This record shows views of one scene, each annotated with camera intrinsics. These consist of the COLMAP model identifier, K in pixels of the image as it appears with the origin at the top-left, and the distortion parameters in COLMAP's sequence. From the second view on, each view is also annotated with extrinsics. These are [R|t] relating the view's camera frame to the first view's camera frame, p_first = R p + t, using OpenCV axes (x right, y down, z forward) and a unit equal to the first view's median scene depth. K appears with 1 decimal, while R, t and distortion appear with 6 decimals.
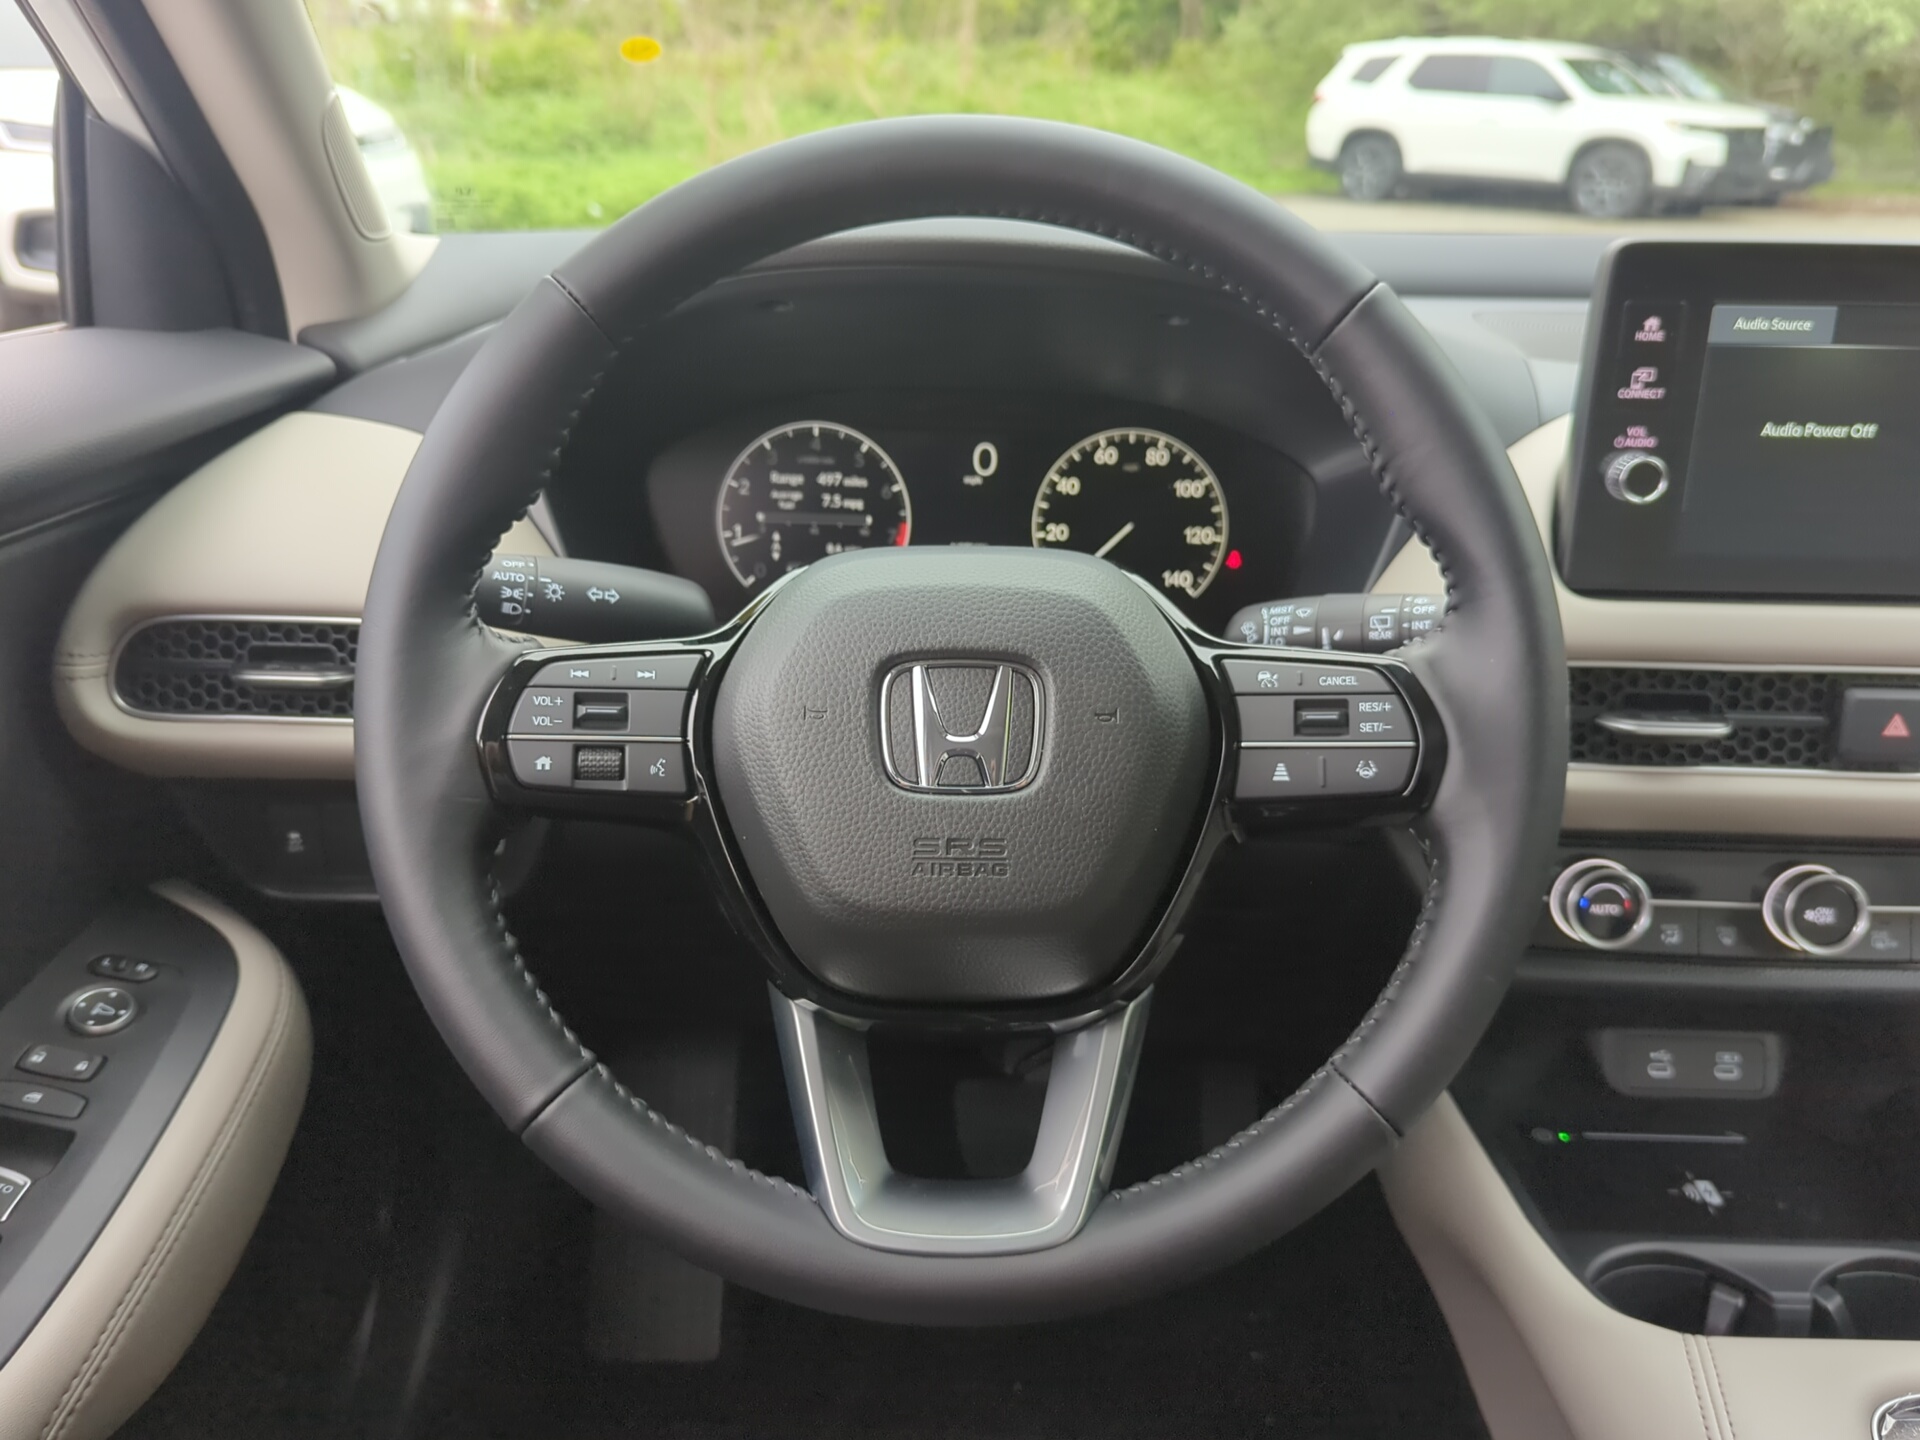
lens RADIAL K [[1553.6, 0, 975.6], [0, 1553.6, 705.6], [0, 0, 1]] dist [0.050090, -0.047845]
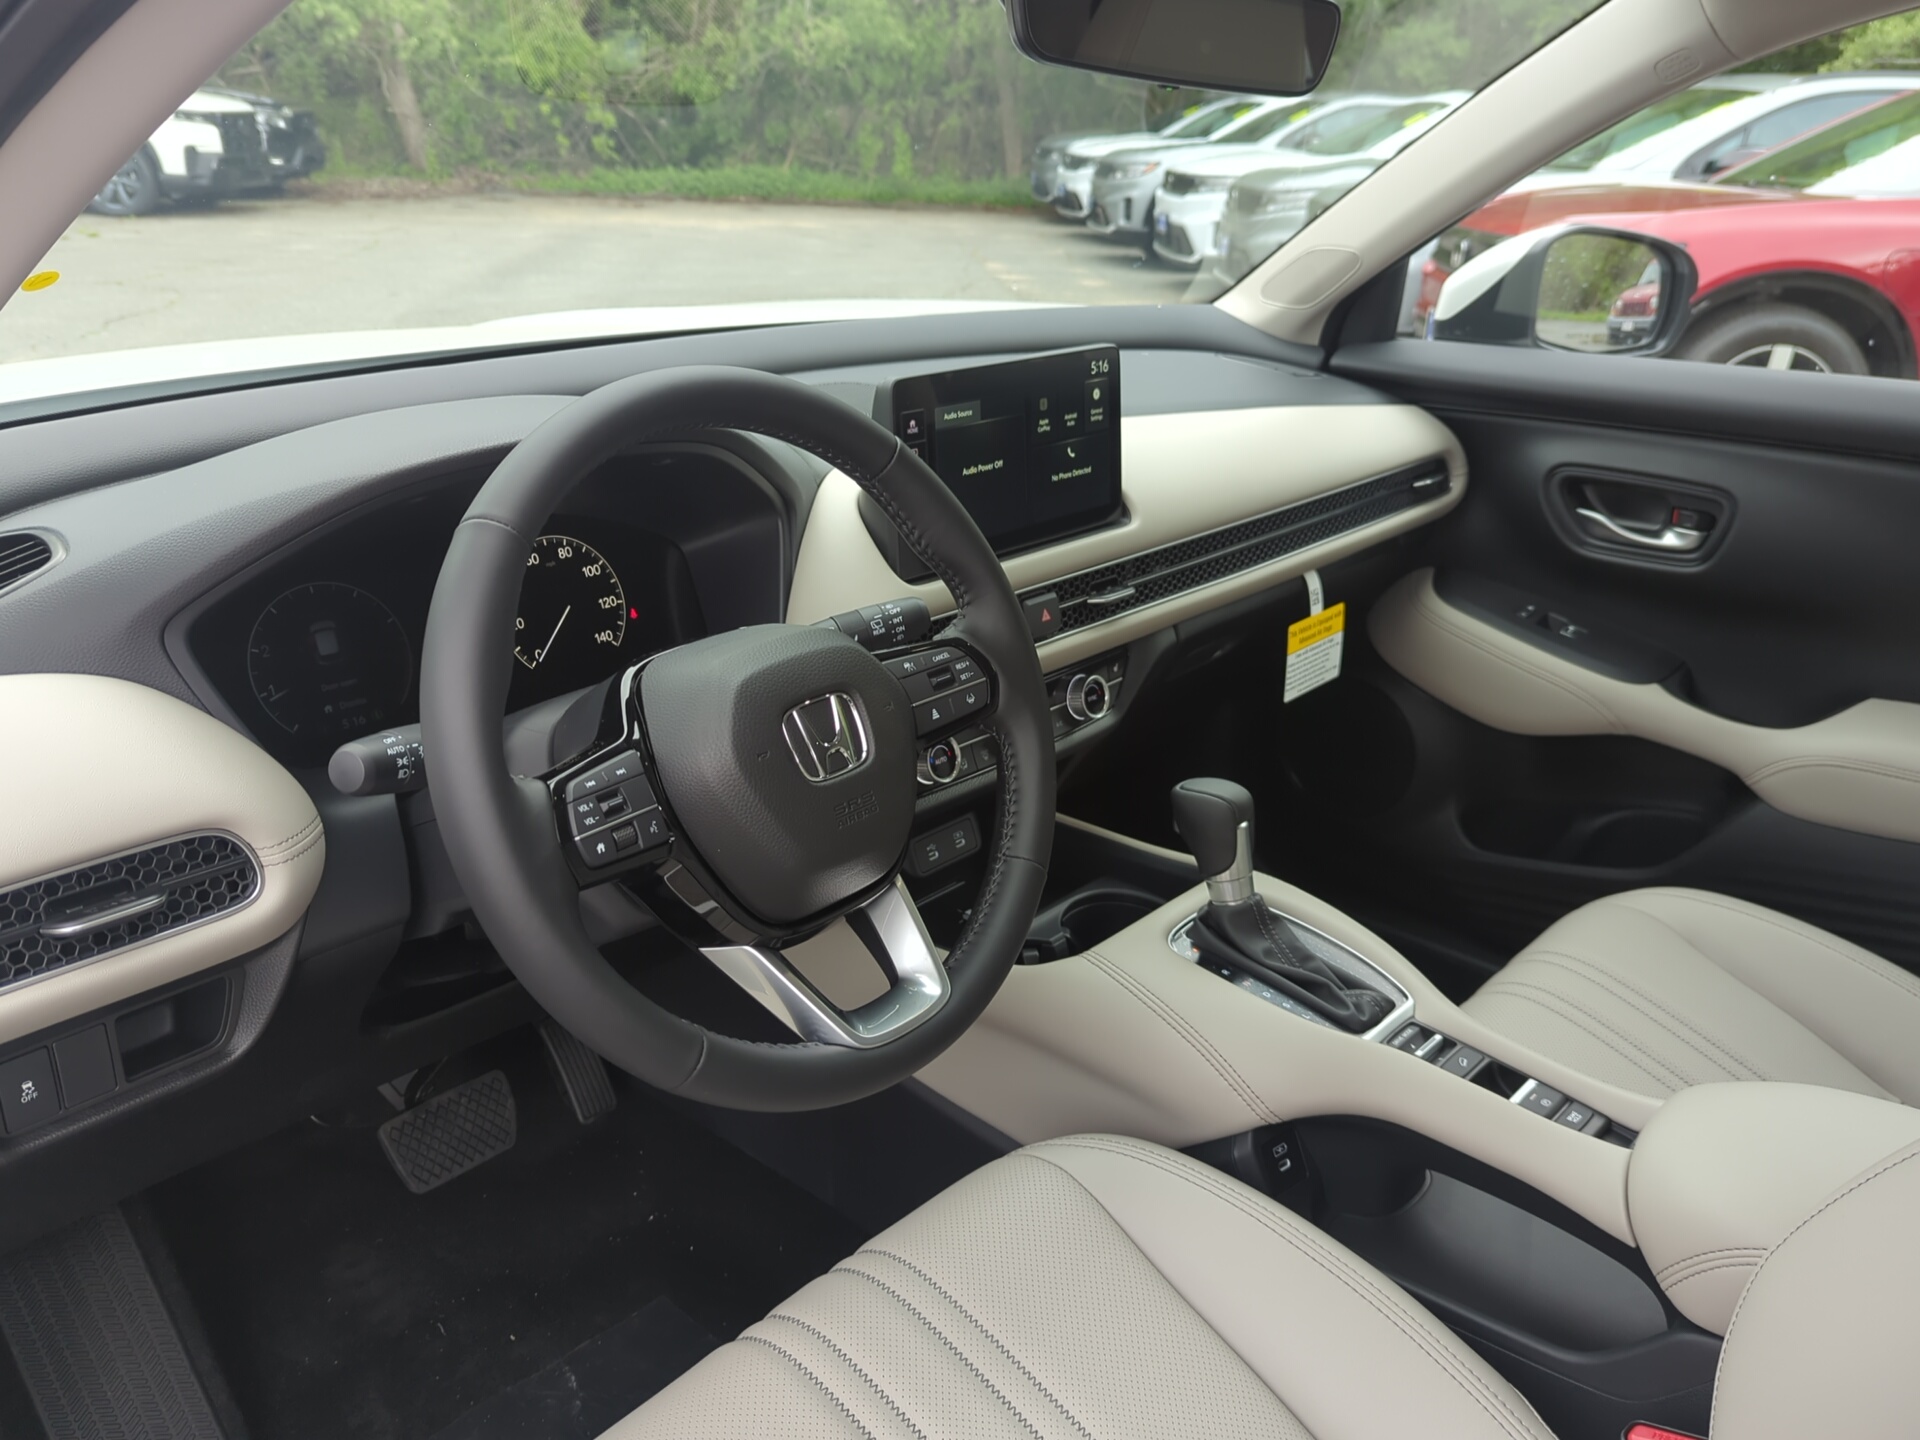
lens RADIAL K [[1529.6, 0, 964.0], [0, 1529.6, 706.8], [0, 0, 1]] dist [0.076109, -0.075277]
pose [[0.657389, -0.275268, 0.701475, -0.692985], [0.264964, 0.955886, 0.126790, -0.122267], [-0.705432, 0.102515, 0.701325, -0.173437]]
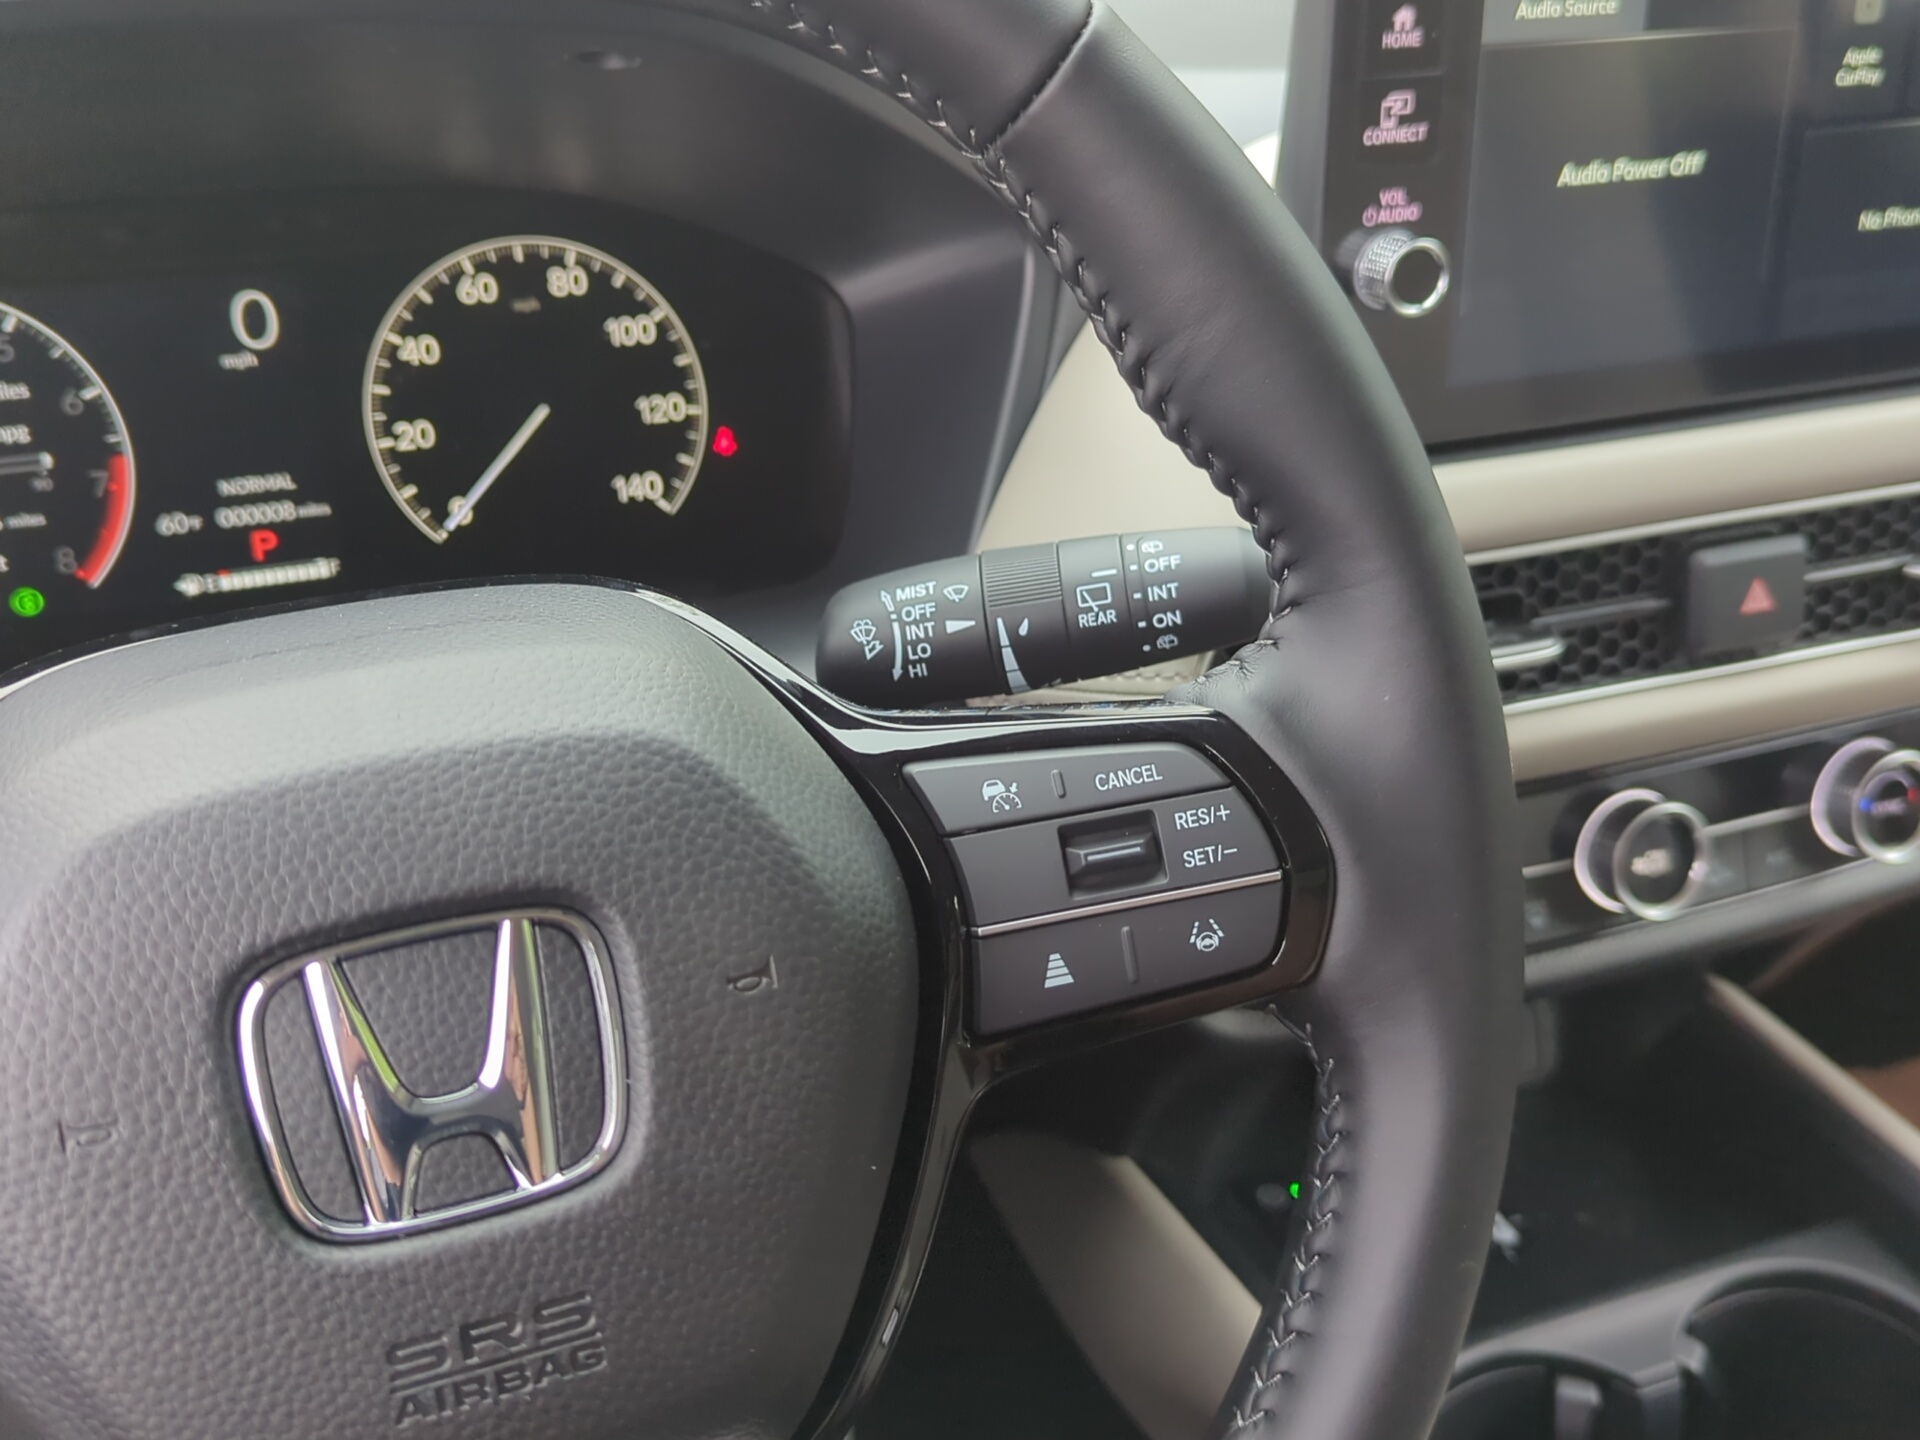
lens RADIAL K [[2019.6, 0, 978.6], [0, 2019.6, 701.1], [0, 0, 1]] dist [0.063942, -0.129494]
pose [[0.922144, -0.182918, 0.340869, -0.030653], [0.144009, 0.980134, 0.136379, -0.098191], [-0.359043, -0.076673, 0.930166, 0.261761]]
